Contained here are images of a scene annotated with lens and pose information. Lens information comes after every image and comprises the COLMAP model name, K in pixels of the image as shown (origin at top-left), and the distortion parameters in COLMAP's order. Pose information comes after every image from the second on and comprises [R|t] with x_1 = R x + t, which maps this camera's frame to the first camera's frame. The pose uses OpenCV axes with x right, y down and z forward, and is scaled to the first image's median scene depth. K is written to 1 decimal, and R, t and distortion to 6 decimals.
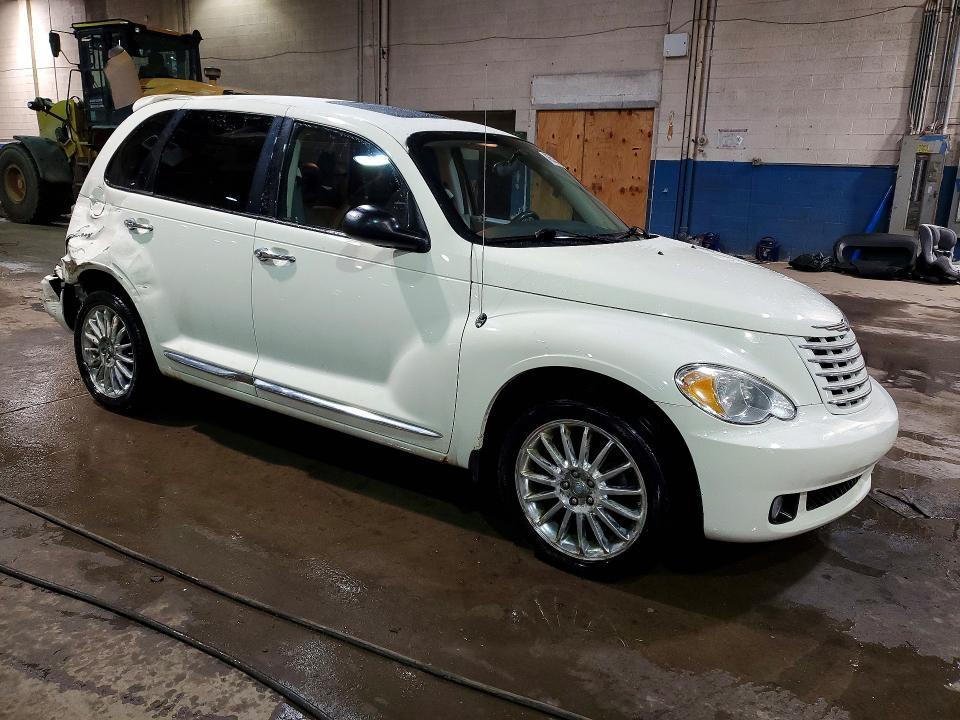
lens RADIAL K [[722.1, 0, 480.0], [0, 722.1, 360.0], [0, 0, 1]] dist [0.014517, 0.006484]
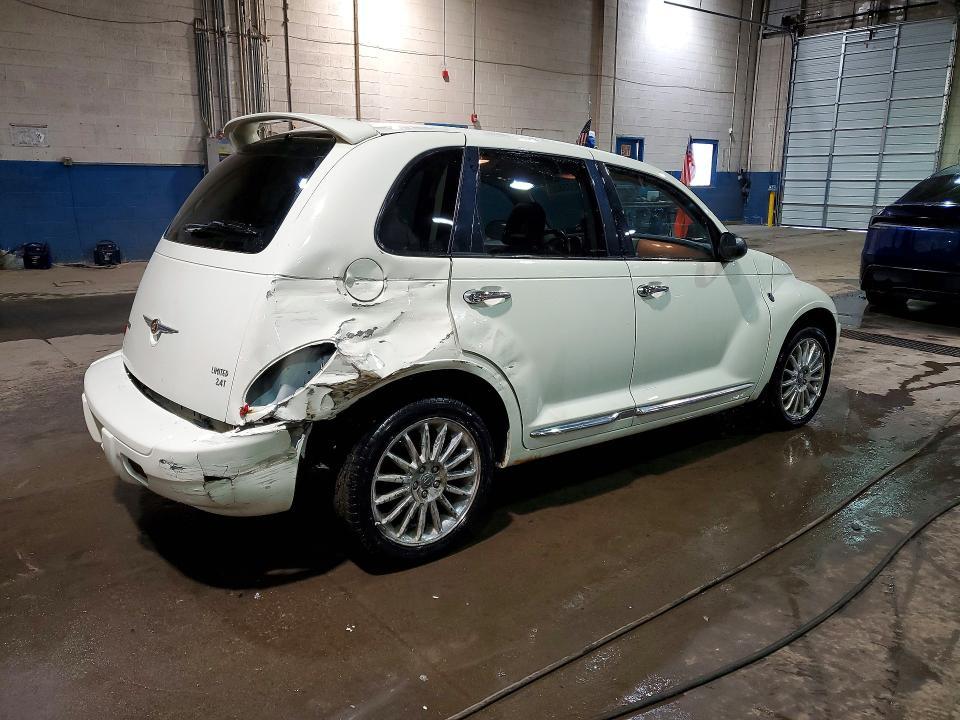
lens RADIAL K [[722.1, 0, 480.0], [0, 722.1, 360.0], [0, 0, 1]] dist [0.014517, 0.006484]
pose [[0.351242, -0.262253, 0.898806, -1.189446], [0.243691, 0.952492, 0.182686, -0.262110], [-0.904015, 0.154864, 0.398464, 0.696251]]
